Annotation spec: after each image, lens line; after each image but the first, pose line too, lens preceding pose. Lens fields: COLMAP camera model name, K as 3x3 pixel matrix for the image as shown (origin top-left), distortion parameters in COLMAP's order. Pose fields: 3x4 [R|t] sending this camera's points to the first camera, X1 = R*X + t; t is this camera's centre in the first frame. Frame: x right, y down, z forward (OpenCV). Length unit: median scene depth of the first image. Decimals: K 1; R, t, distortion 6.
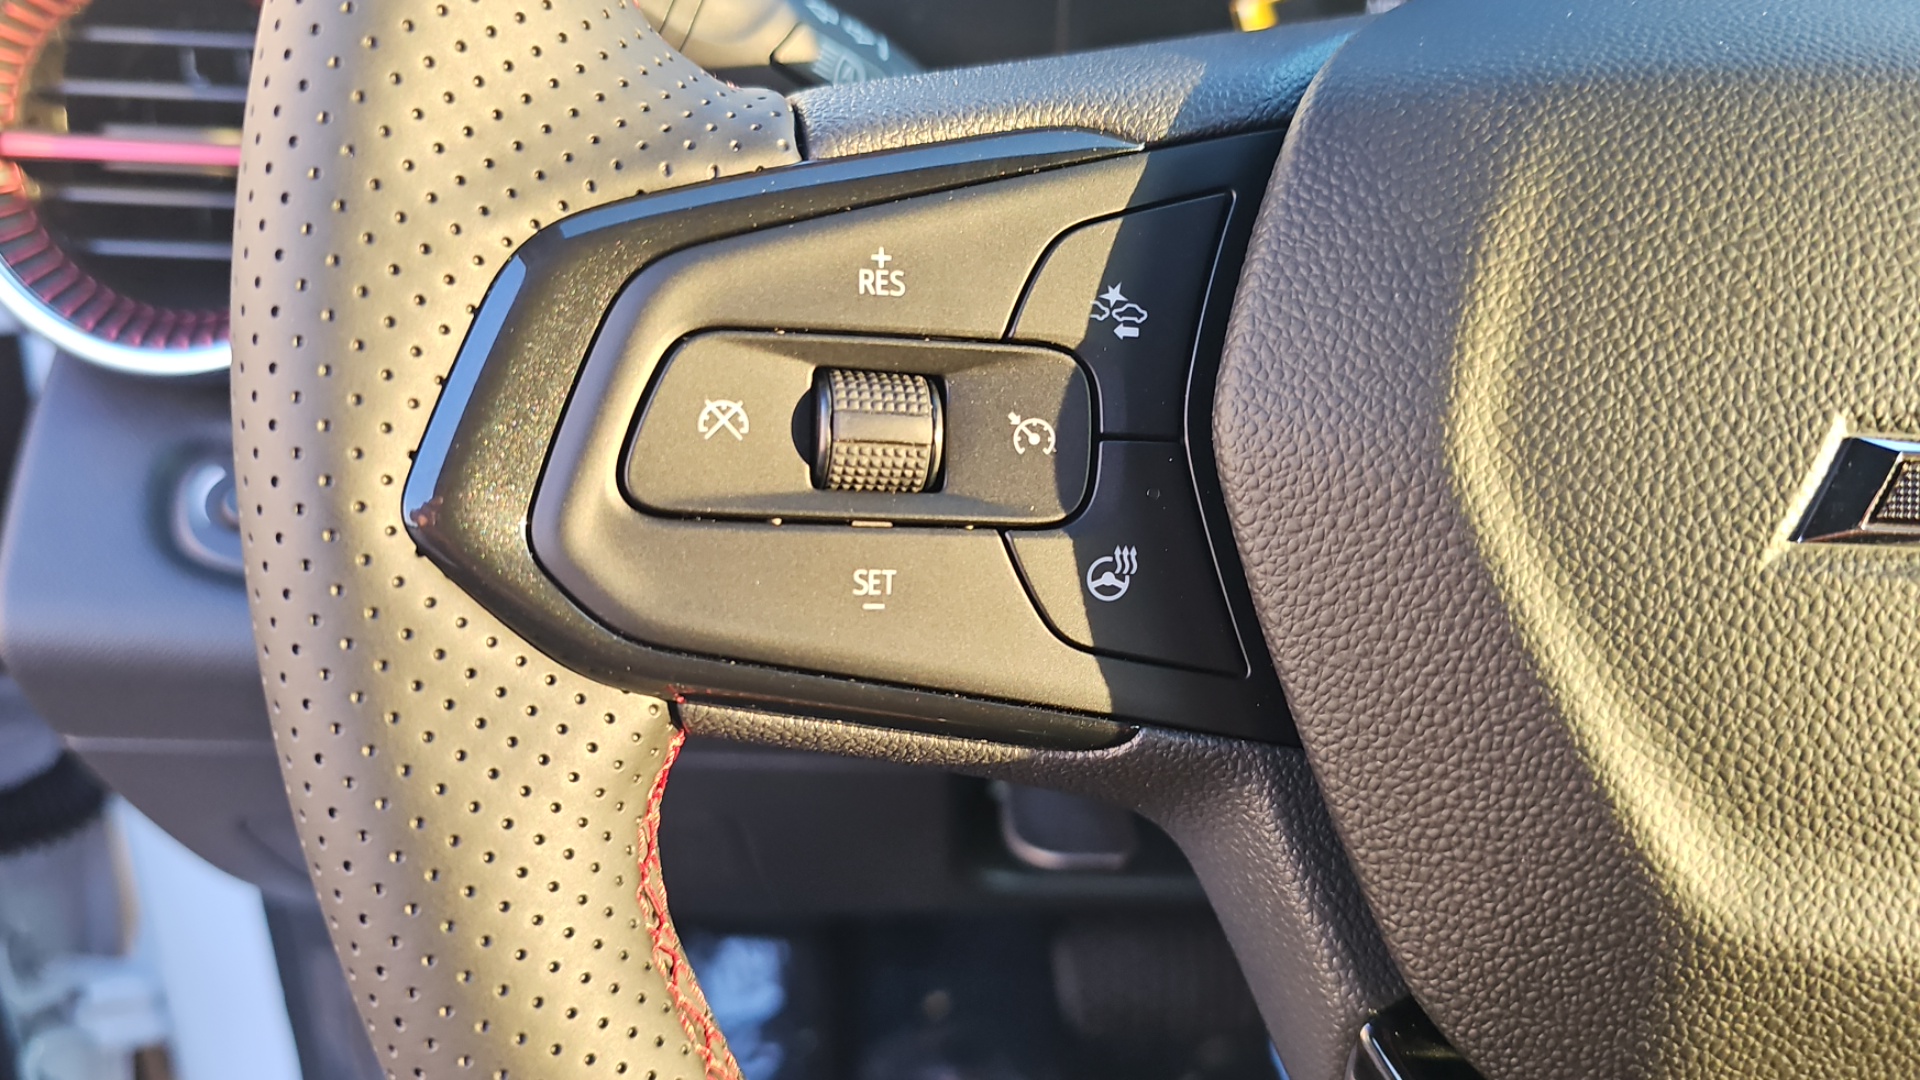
lens RADIAL K [[1436.2, 0, 960.0], [0, 1436.2, 540.0], [0, 0, 1]] dist [0.018960, 0.000522]
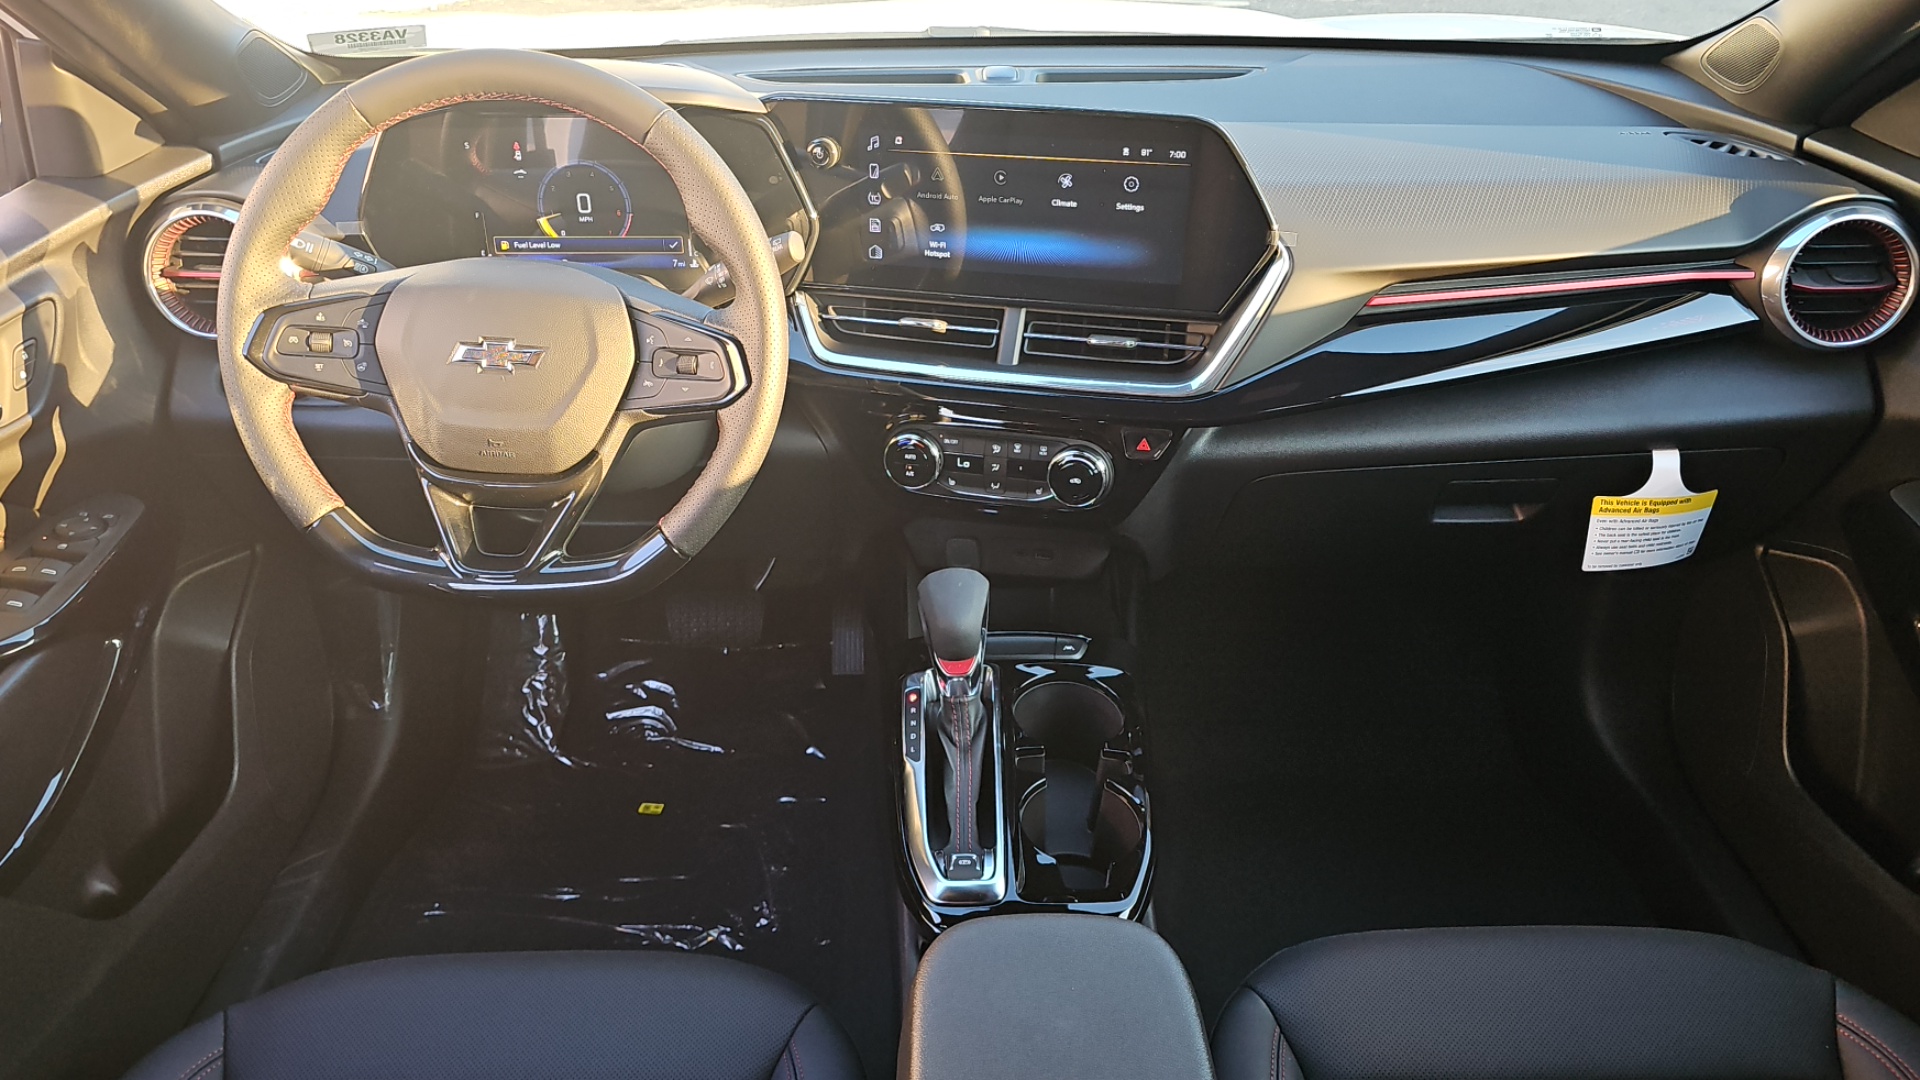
lens RADIAL K [[1436.2, 0, 960.0], [0, 1436.2, 540.0], [0, 0, 1]] dist [0.018960, 0.000522]
pose [[0.999661, 0.025134, -0.006776, 2.792911], [-0.024524, 0.996605, 0.078596, 0.221150], [0.008728, -0.078403, 0.996884, -5.312615]]
